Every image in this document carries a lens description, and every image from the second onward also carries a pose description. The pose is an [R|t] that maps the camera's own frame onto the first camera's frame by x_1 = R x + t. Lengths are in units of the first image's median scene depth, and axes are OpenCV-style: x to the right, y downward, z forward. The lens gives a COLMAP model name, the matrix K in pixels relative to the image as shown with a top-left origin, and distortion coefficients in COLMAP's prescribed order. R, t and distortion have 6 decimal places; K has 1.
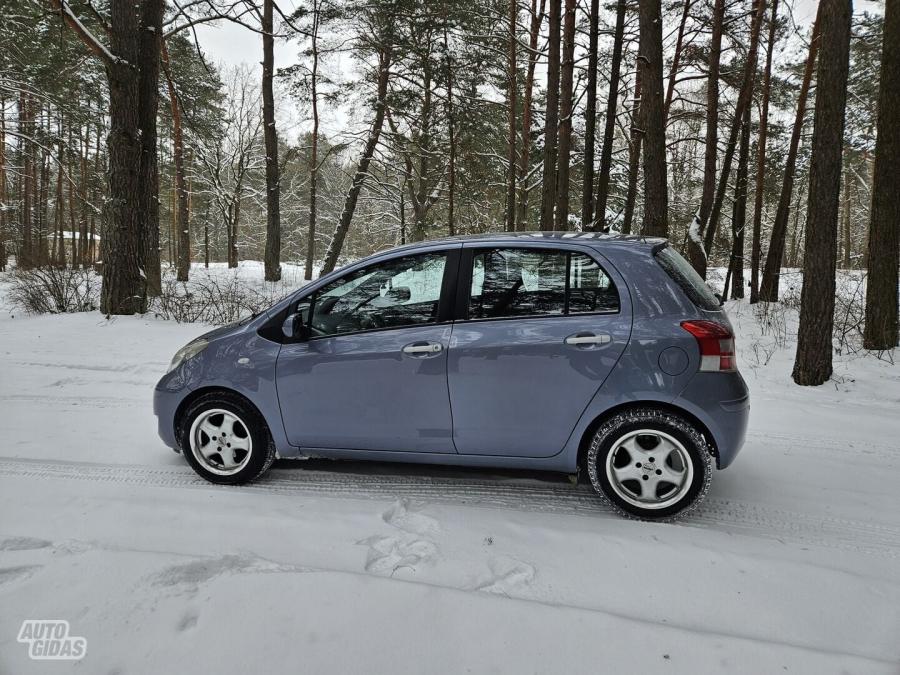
lens RADIAL K [[588.2, 0, 450.5], [0, 588.2, 335.6], [0, 0, 1]] dist [0.073265, -0.052775]
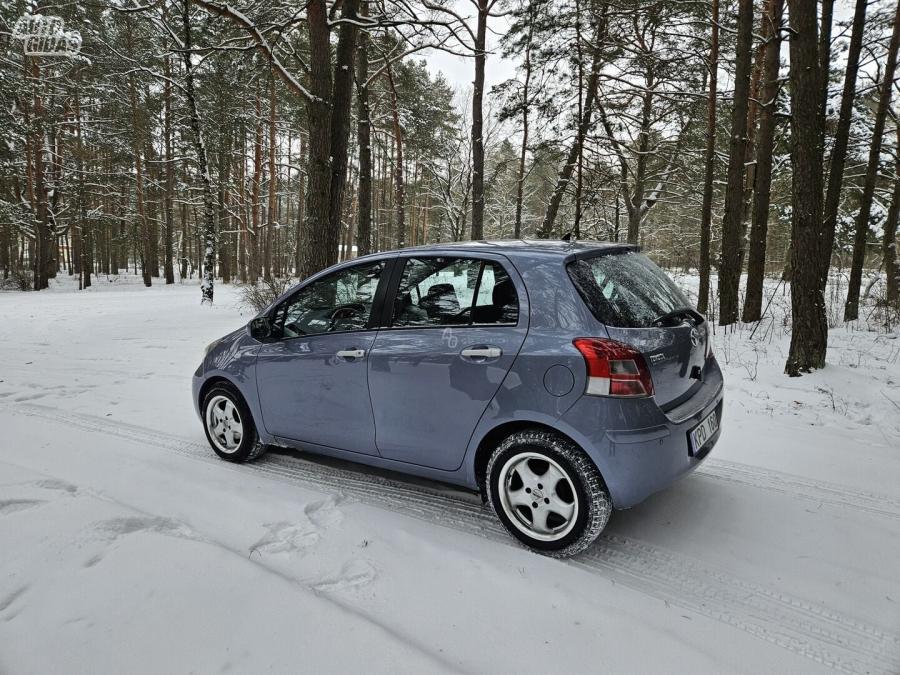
lens RADIAL K [[588.2, 0, 447.5], [0, 588.2, 339.7], [0, 0, 1]] dist [0.073265, -0.052775]
pose [[0.925450, 0.044507, -0.376246, 0.466973], [-0.046506, 0.998911, 0.003774, -0.013078], [0.376004, 0.014005, 0.926512, 0.080732]]
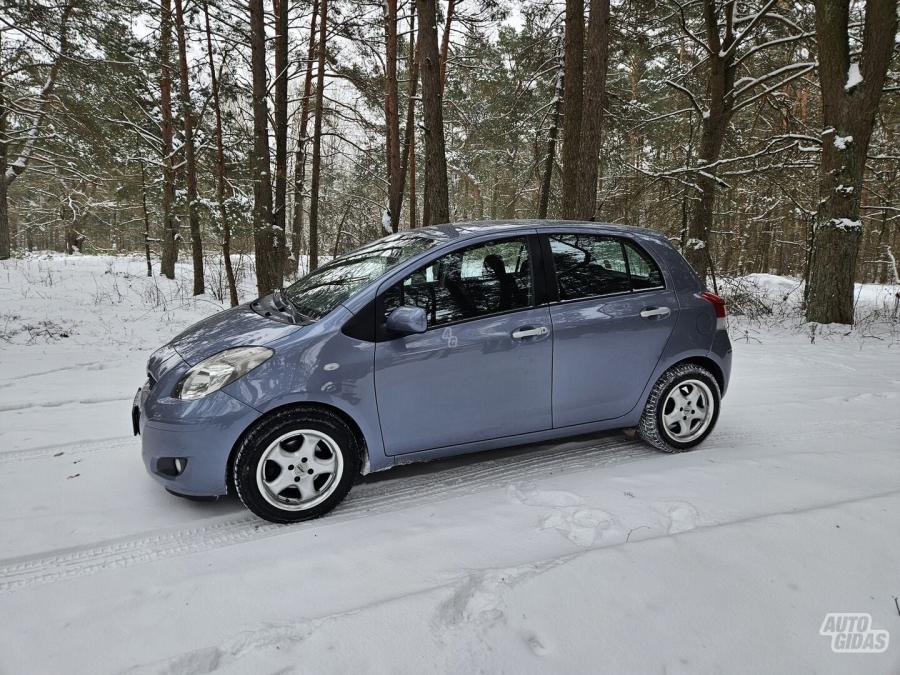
lens RADIAL K [[588.2, 0, 440.4], [0, 588.2, 340.8], [0, 0, 1]] dist [0.073265, -0.052775]
pose [[0.812017, -0.091720, 0.576382, -0.702914], [0.075382, 0.995784, 0.052260, -0.026280], [-0.578746, 0.001013, 0.815507, 0.234395]]
